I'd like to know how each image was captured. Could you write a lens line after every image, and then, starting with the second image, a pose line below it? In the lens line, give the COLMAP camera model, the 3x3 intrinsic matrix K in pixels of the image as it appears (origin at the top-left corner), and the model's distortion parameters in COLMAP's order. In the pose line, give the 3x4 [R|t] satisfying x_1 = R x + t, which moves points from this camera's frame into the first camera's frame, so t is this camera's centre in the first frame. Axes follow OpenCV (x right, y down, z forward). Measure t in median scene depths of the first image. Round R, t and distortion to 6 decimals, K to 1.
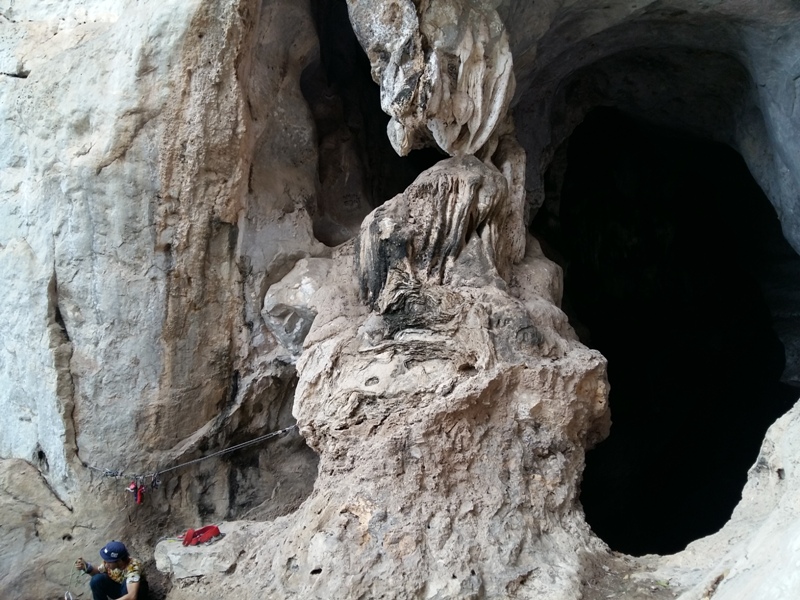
lens RADIAL K [[639.1, 0, 404.8], [0, 639.1, 302.4], [0, 0, 1]] dist [0.062541, -0.131080]
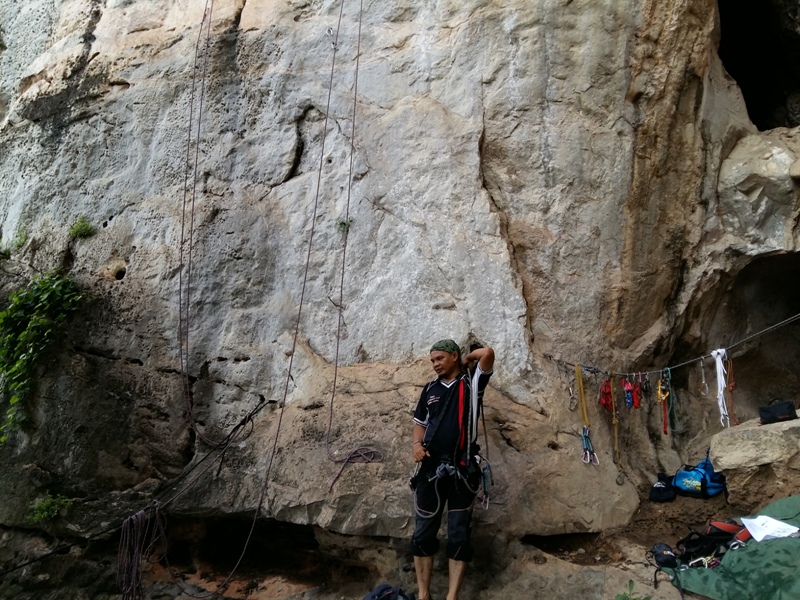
lens RADIAL K [[639.1, 0, 394.7], [0, 639.1, 304.0], [0, 0, 1]] dist [0.062541, -0.131080]
pose [[0.990393, 0.028339, 0.135345, -0.767537], [-0.004792, 0.985220, -0.171226, 0.315951], [-0.138197, 0.168932, 0.975891, 0.265951]]
